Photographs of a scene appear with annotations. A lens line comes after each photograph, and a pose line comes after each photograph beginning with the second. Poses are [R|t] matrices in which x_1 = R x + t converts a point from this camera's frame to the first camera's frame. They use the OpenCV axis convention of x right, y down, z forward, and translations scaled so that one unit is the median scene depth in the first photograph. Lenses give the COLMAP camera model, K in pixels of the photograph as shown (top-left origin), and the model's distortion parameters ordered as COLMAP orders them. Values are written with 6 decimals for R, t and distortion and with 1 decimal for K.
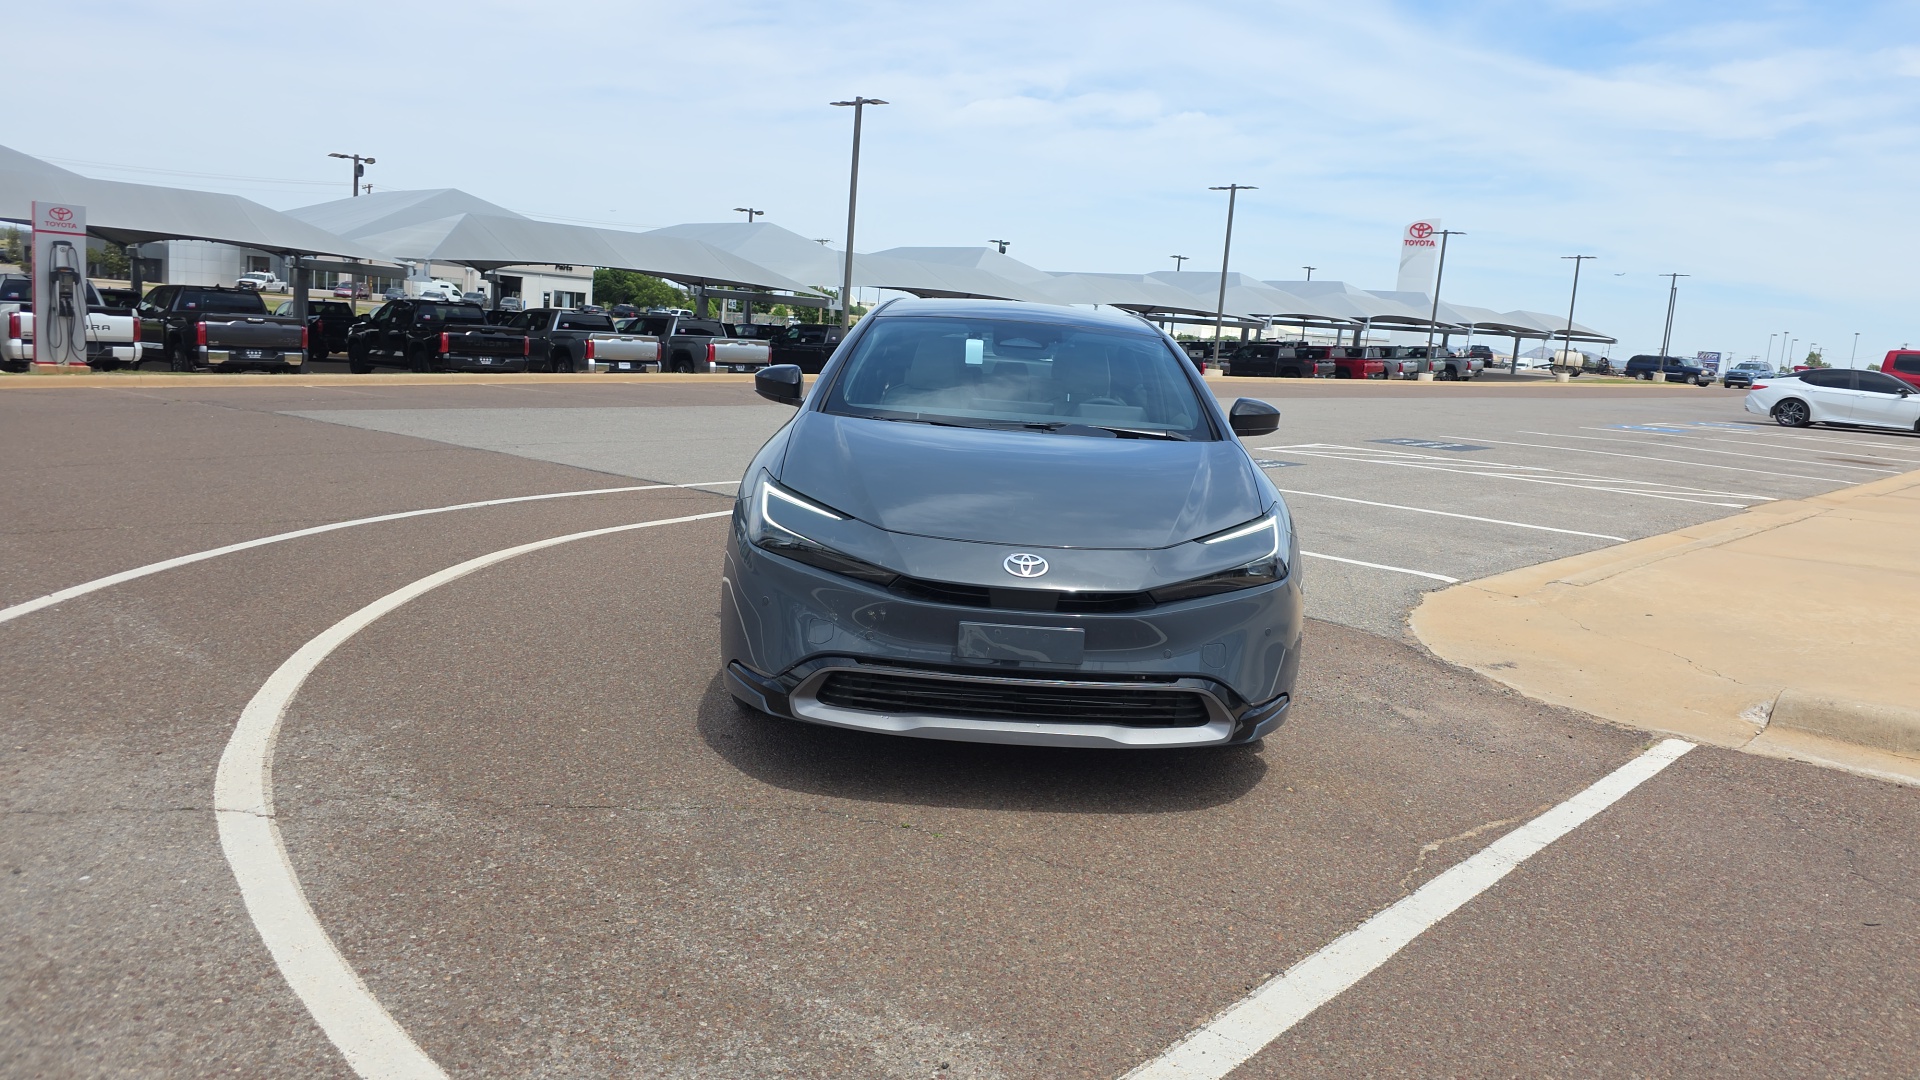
lens RADIAL K [[1289.5, 0, 1004.7], [0, 1289.5, 514.8], [0, 0, 1]] dist [0.085570, -0.097563]
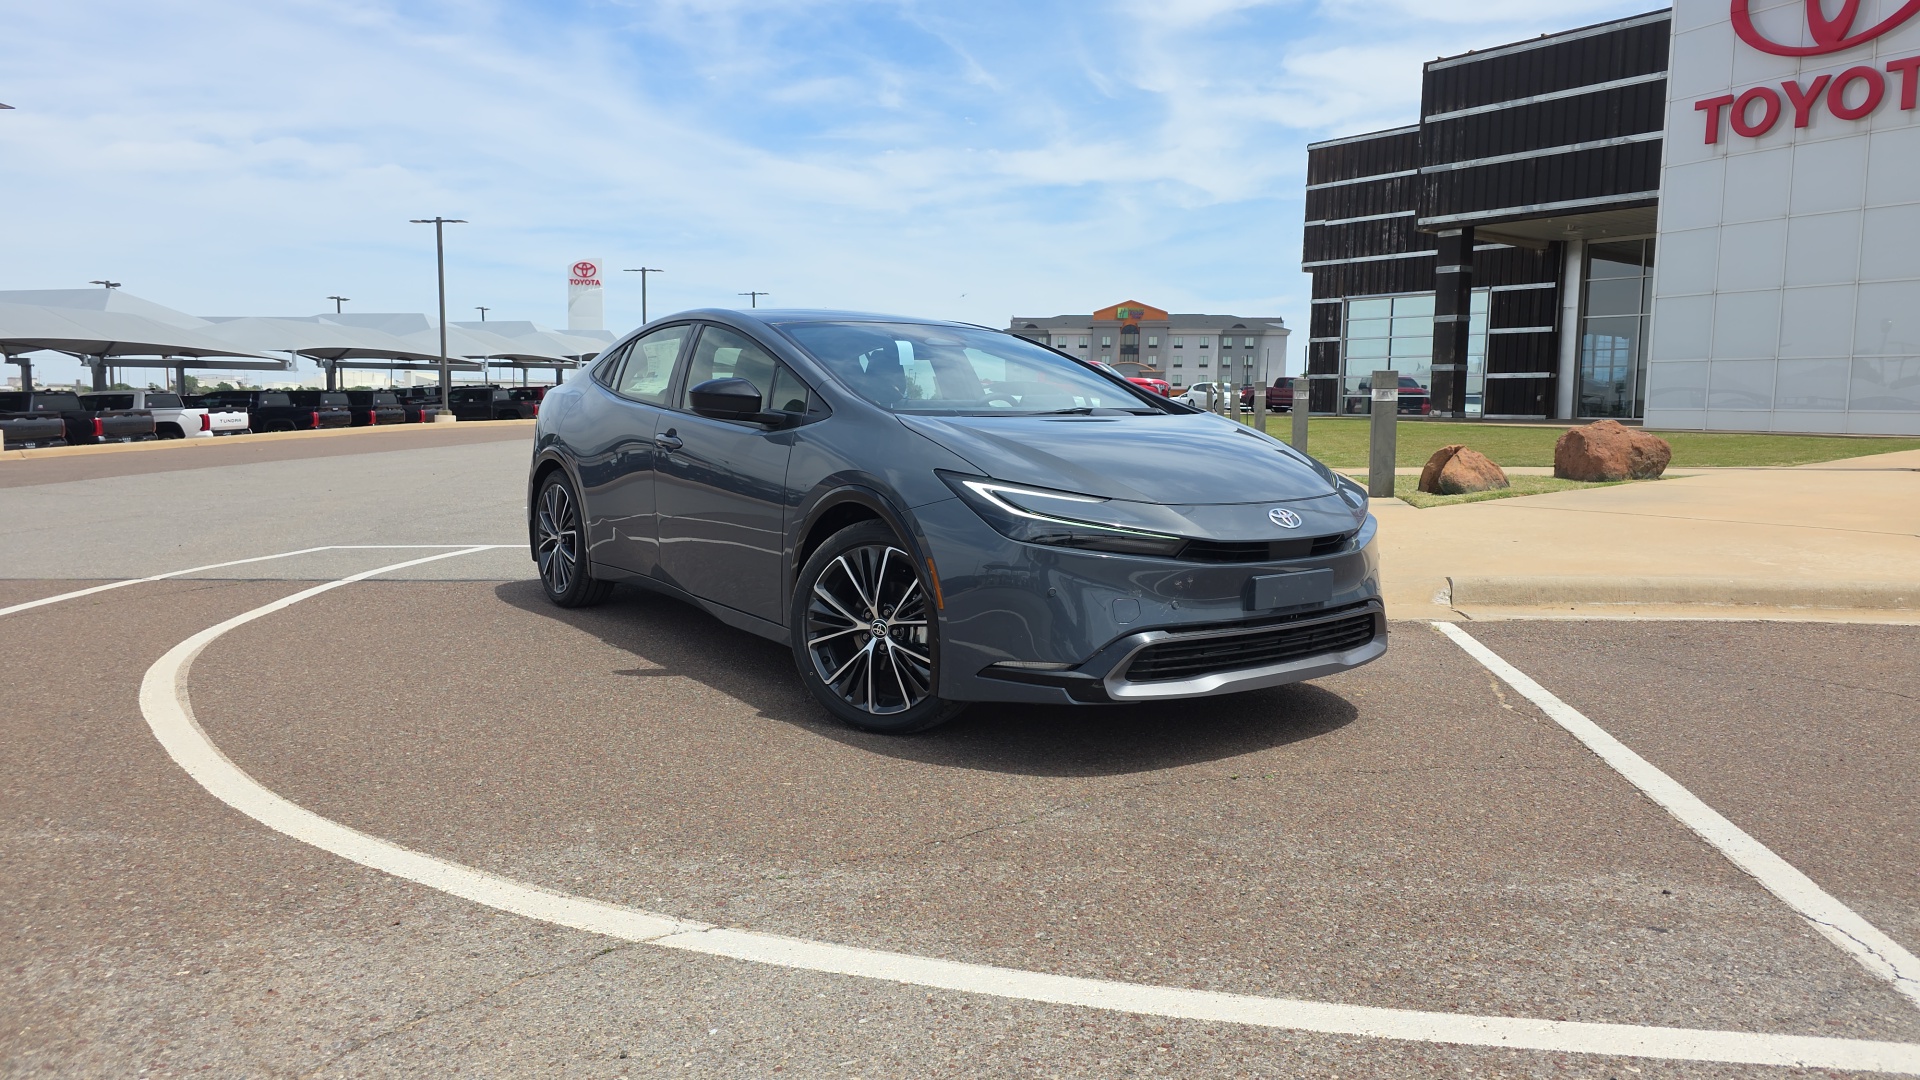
lens RADIAL K [[1294.5, 0, 969.2], [0, 1294.5, 545.3], [0, 0, 1]] dist [0.082241, -0.106019]
pose [[0.829077, -0.126865, 0.544551, -0.772772], [0.131027, 0.990883, 0.031360, -0.007594], [-0.543565, 0.045351, 0.838141, 0.213587]]
